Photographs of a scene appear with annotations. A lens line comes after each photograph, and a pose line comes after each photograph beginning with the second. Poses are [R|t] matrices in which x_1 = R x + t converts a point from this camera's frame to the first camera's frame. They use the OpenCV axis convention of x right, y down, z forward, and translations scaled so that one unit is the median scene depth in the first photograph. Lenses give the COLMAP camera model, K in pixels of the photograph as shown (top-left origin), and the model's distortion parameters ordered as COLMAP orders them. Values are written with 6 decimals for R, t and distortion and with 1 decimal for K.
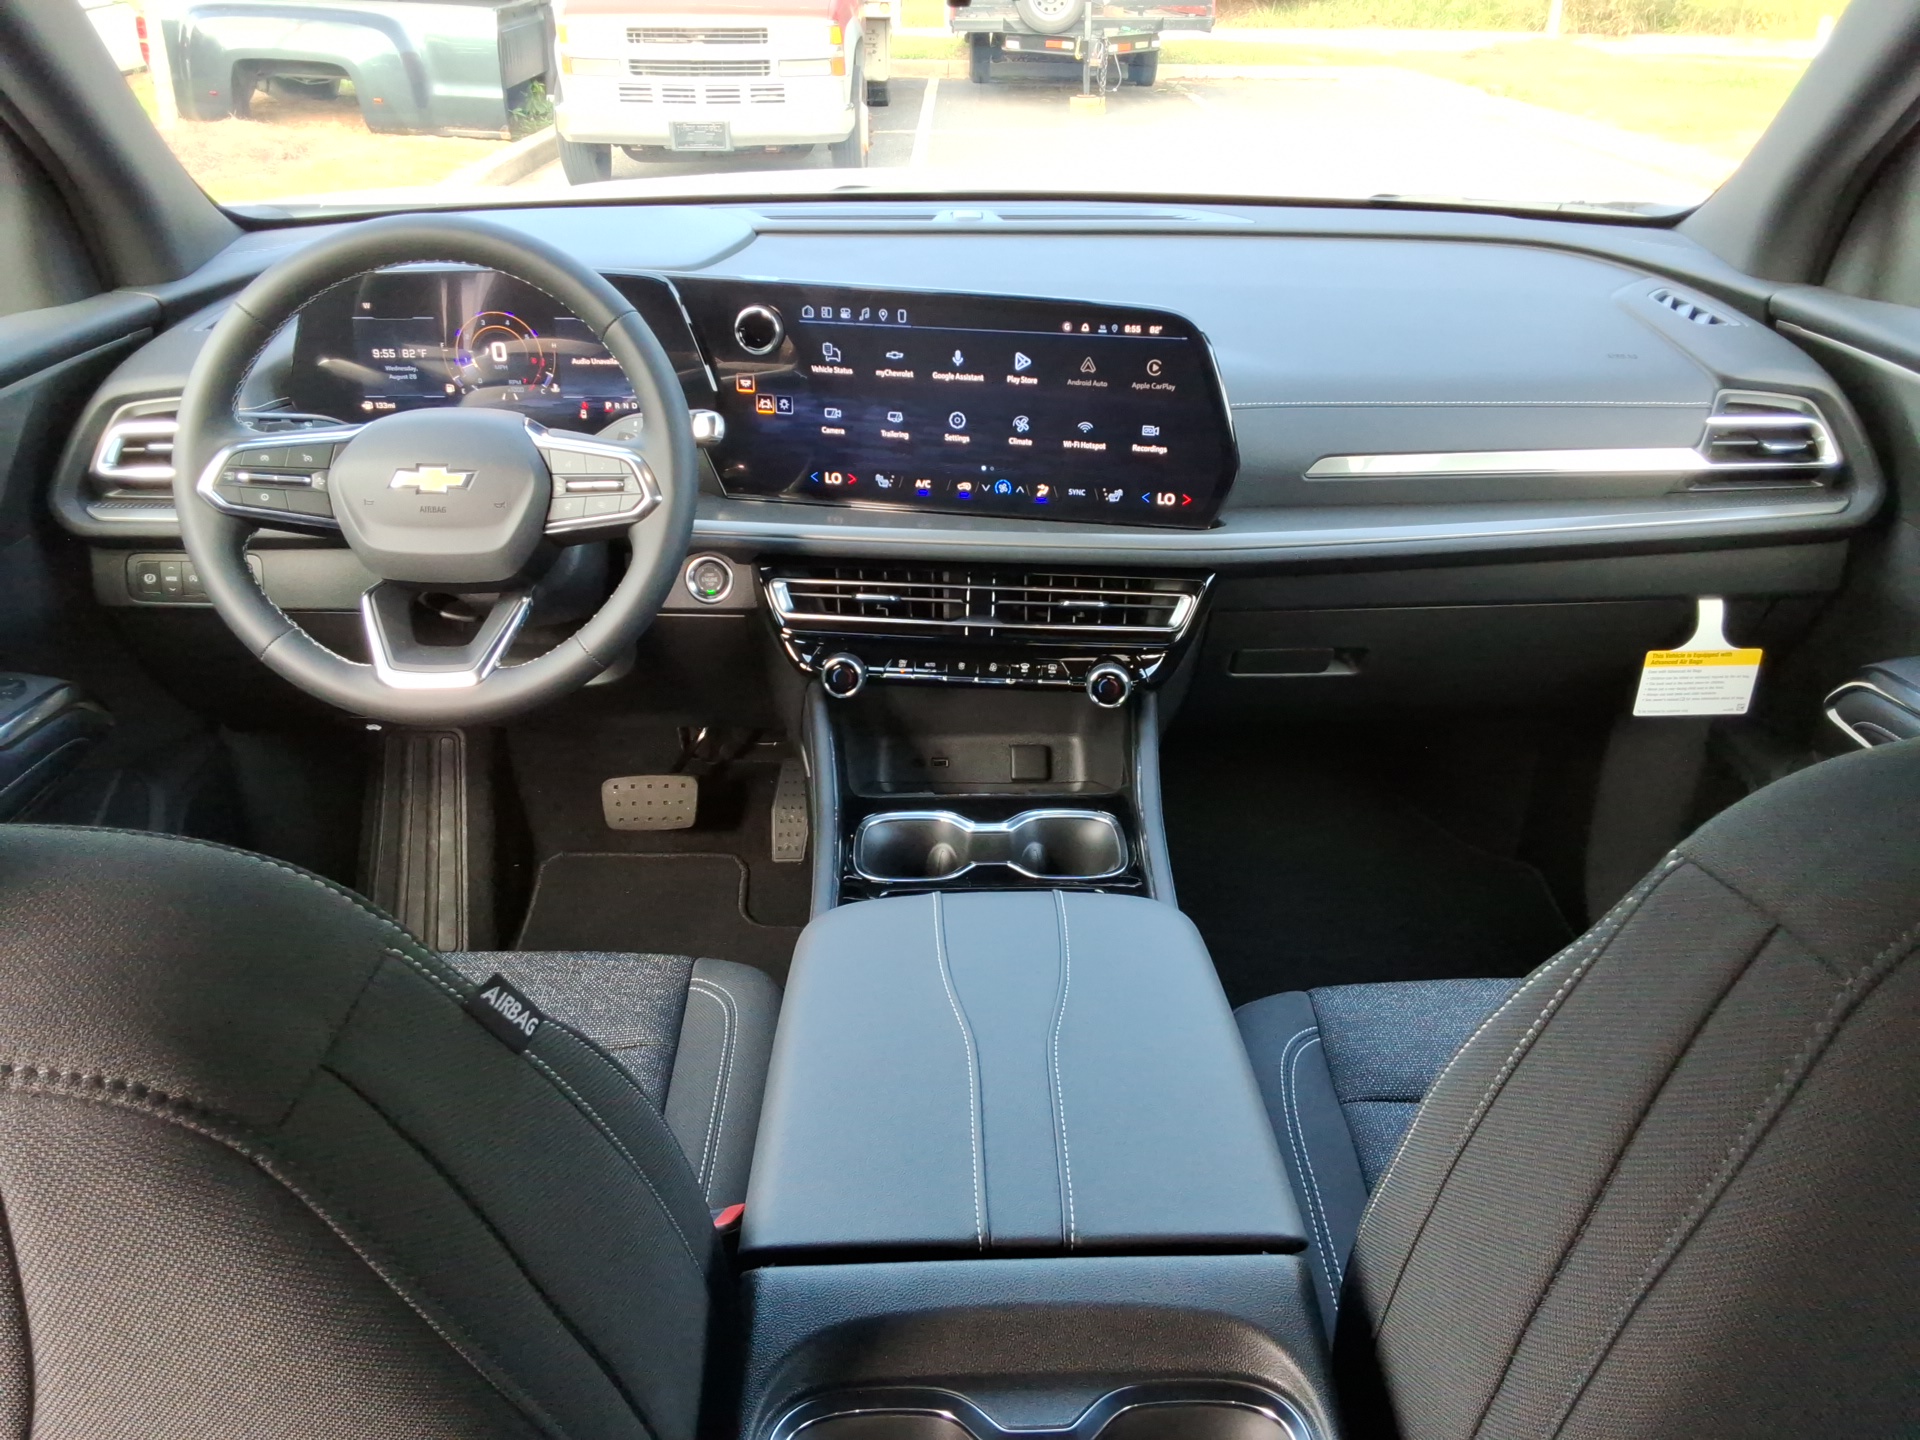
lens RADIAL K [[1532.1, 0, 972.5], [0, 1532.1, 699.2], [0, 0, 1]] dist [0.121270, -0.191813]
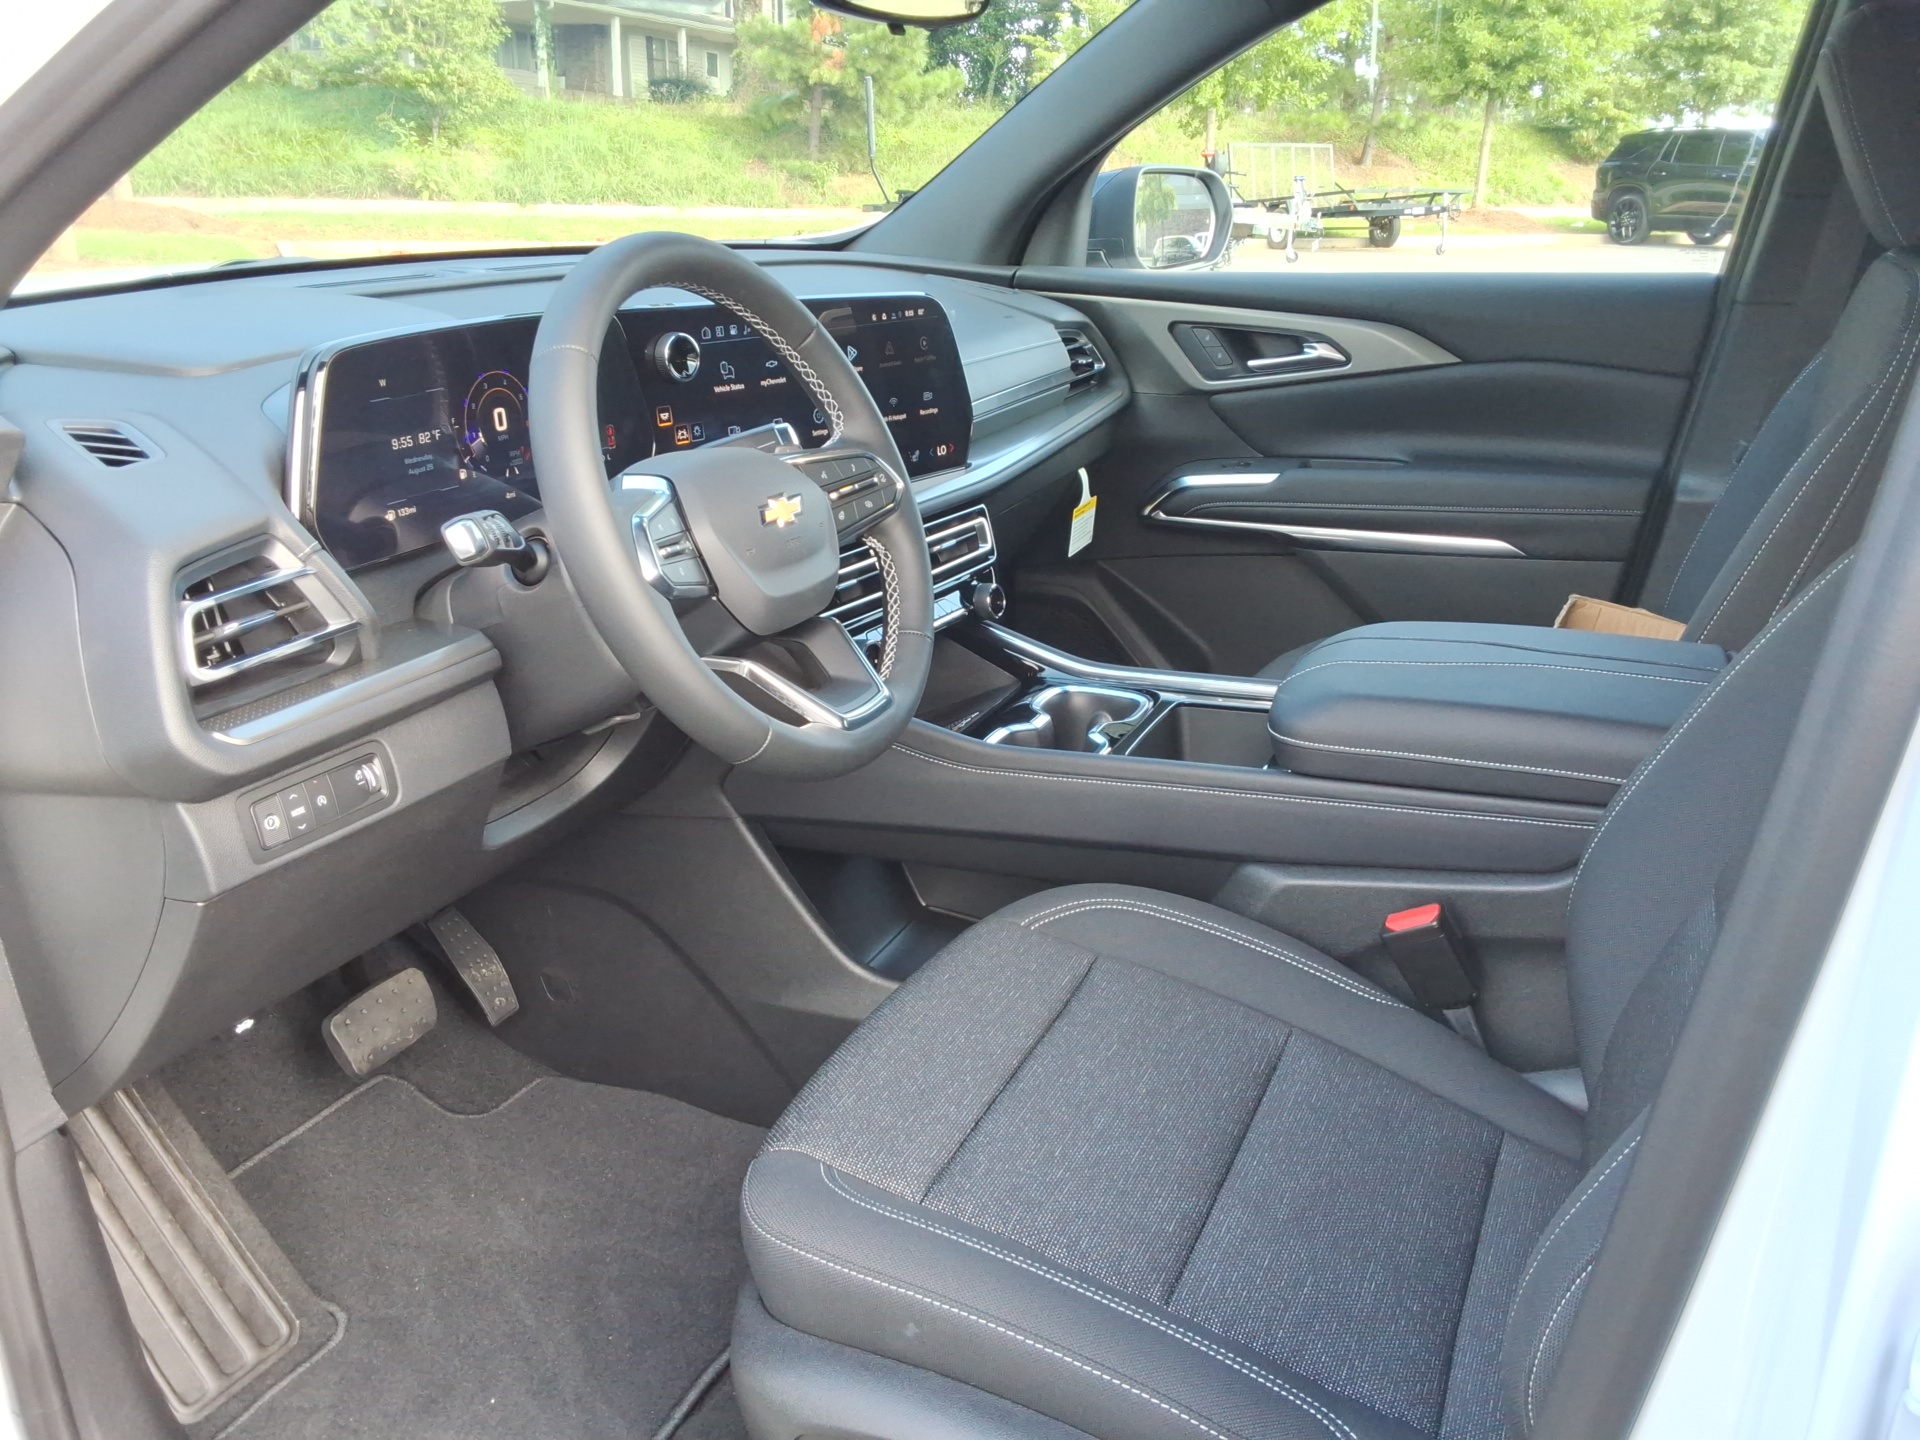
lens RADIAL K [[1542.9, 0, 980.9], [0, 1542.9, 670.8], [0, 0, 1]] dist [0.180579, -0.282779]
pose [[0.425295, -0.287101, 0.858311, -0.952450], [0.379319, 0.917585, 0.118974, -0.103015], [-0.821730, 0.274975, 0.499147, 0.409105]]
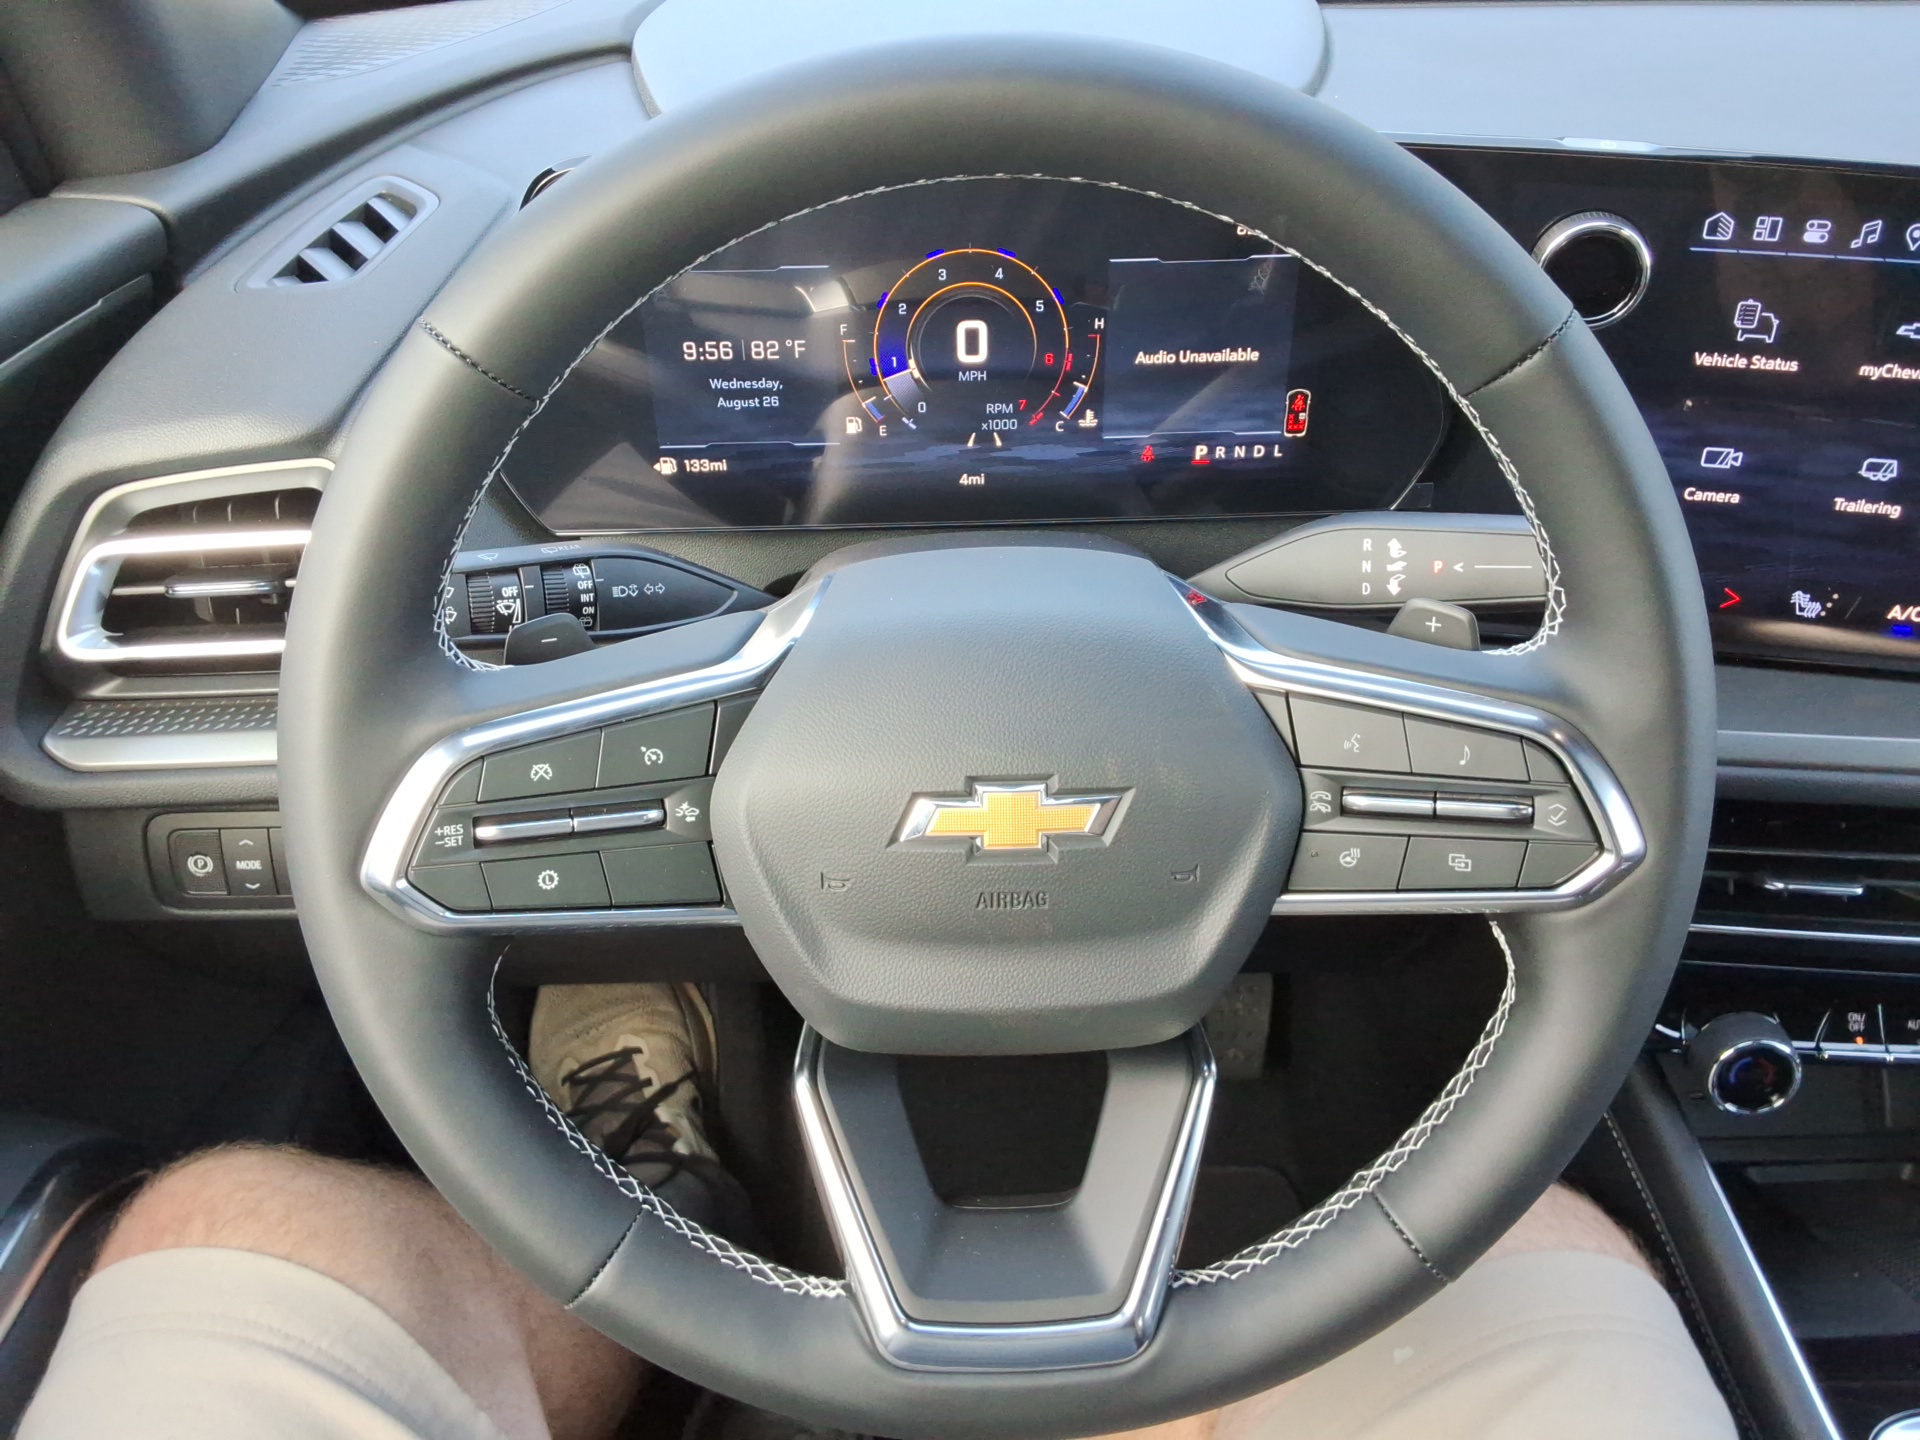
lens RADIAL K [[1551.0, 0, 978.2], [0, 1551.0, 699.6], [0, 0, 1]] dist [0.142842, -0.236211]
pose [[0.999912, -0.012730, 0.003729, -0.306077], [0.012021, 0.988461, 0.150997, -0.191037], [-0.005608, -0.150938, 0.988527, 0.559452]]
